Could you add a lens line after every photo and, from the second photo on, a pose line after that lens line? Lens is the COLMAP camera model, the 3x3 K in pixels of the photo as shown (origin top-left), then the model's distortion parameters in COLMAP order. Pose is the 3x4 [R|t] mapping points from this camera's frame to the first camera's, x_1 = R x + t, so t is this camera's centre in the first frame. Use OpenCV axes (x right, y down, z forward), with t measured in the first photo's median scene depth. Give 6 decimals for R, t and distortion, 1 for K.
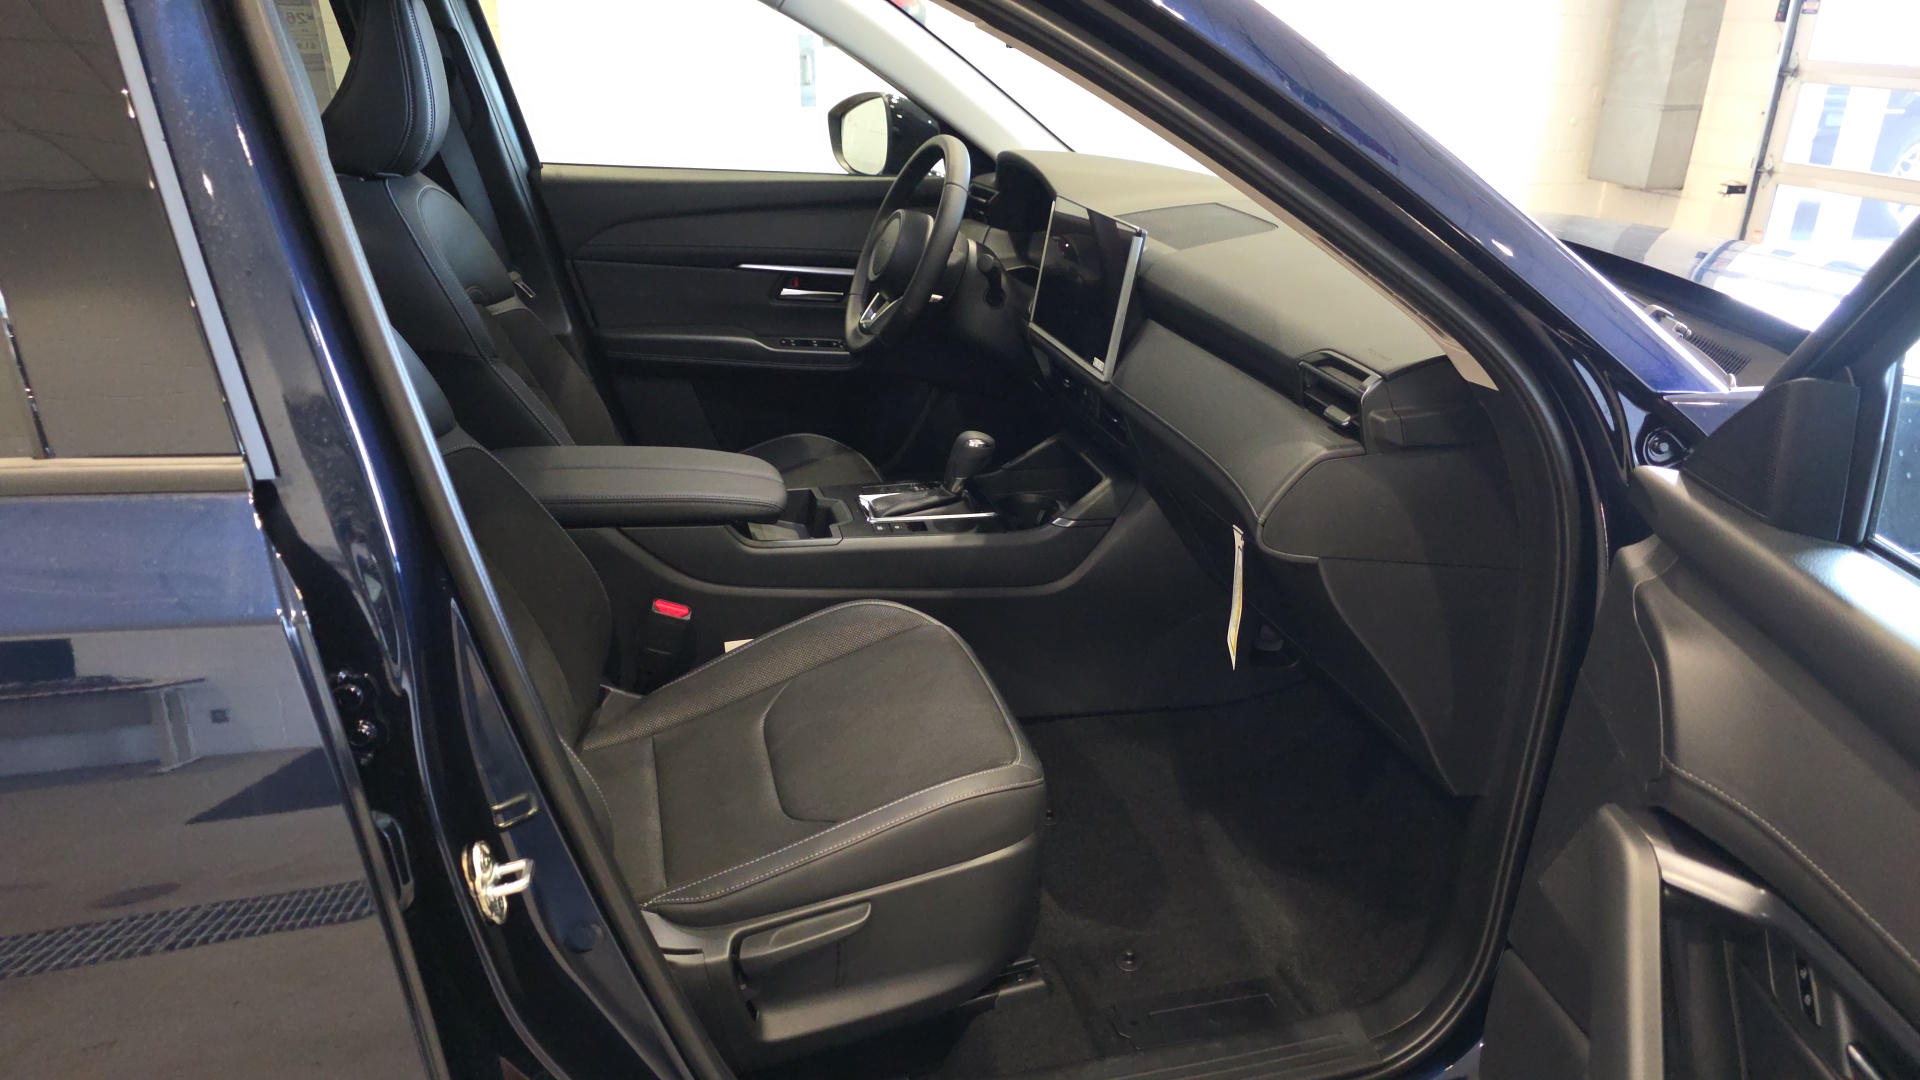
lens RADIAL K [[1326.4, 0, 965.7], [0, 1326.4, 542.9], [0, 0, 1]] dist [0.026800, -0.037624]
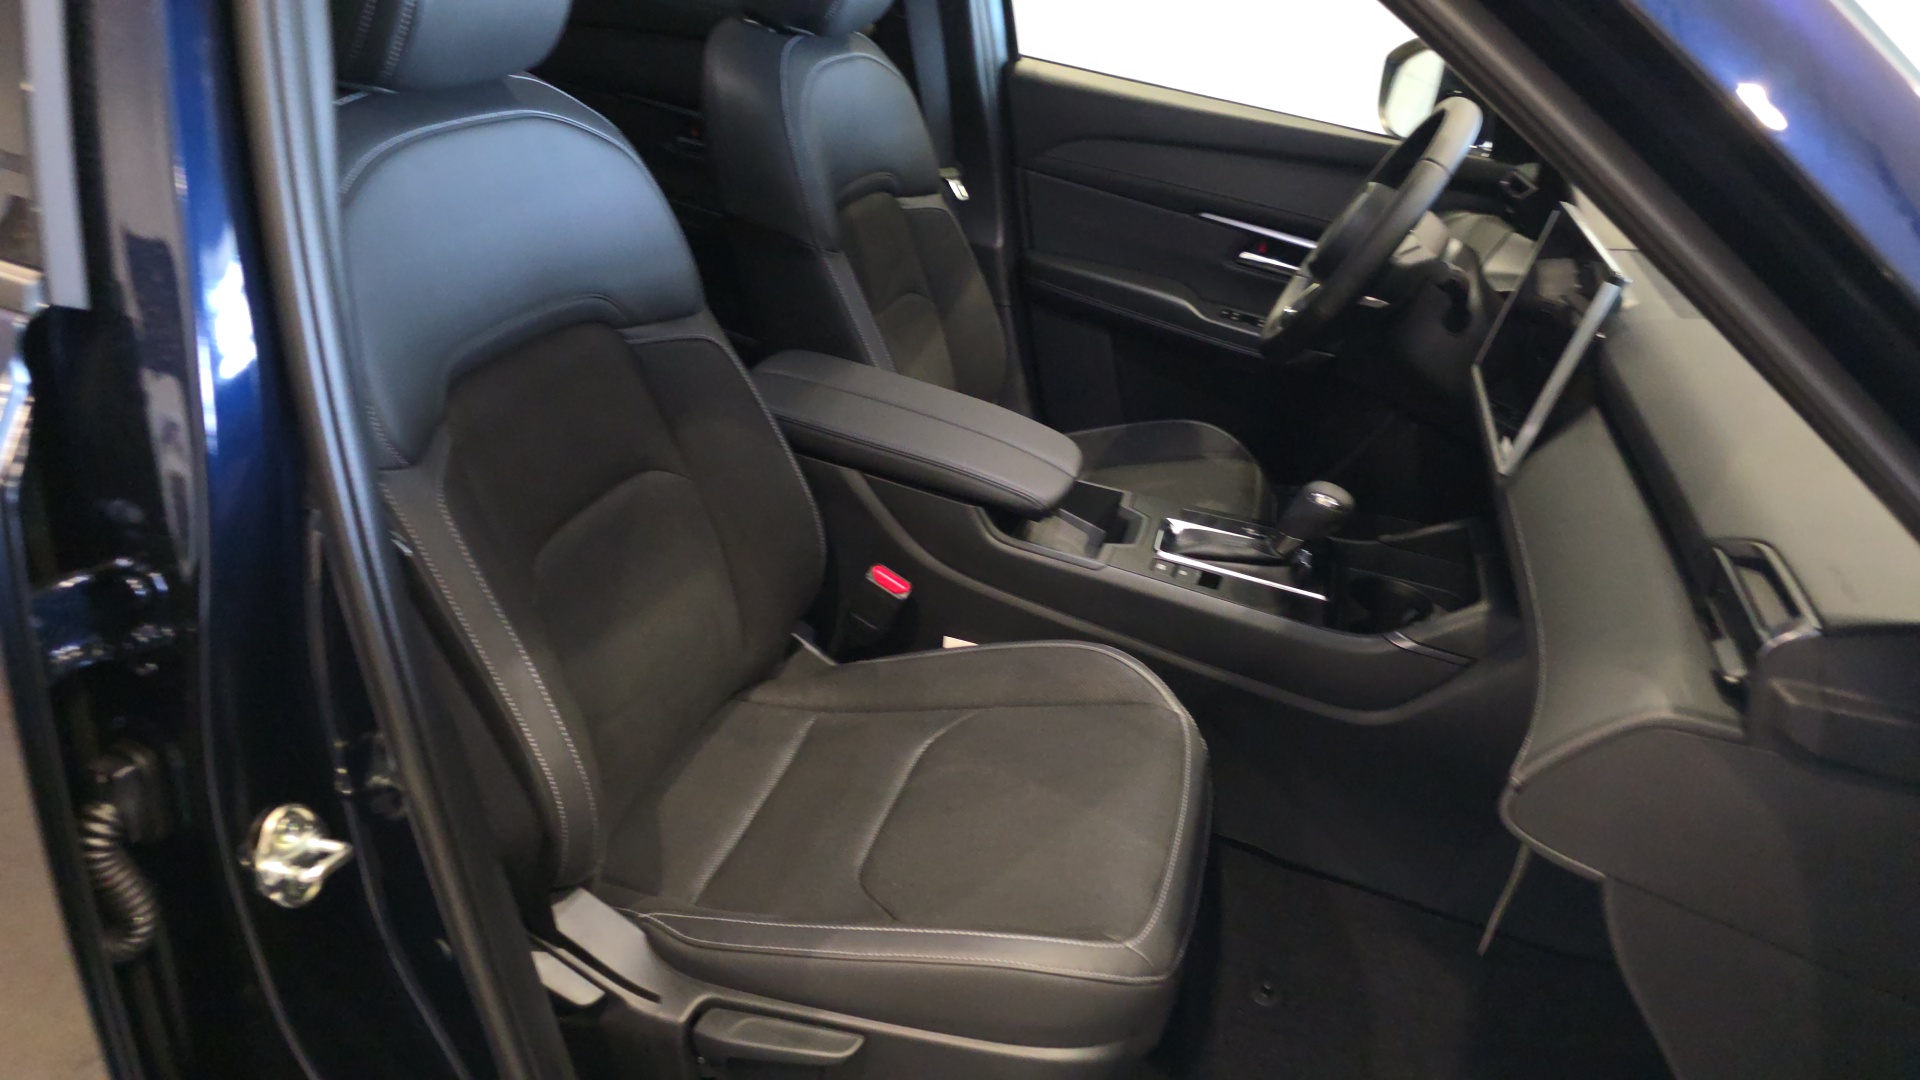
lens RADIAL K [[1326.4, 0, 953.7], [0, 1326.4, 530.1], [0, 0, 1]] dist [0.026800, -0.037624]
pose [[0.858124, 0.309283, -0.409838, 0.146668], [-0.295151, 0.950293, 0.099145, -0.074253], [0.420130, 0.035885, 0.906754, 0.233578]]
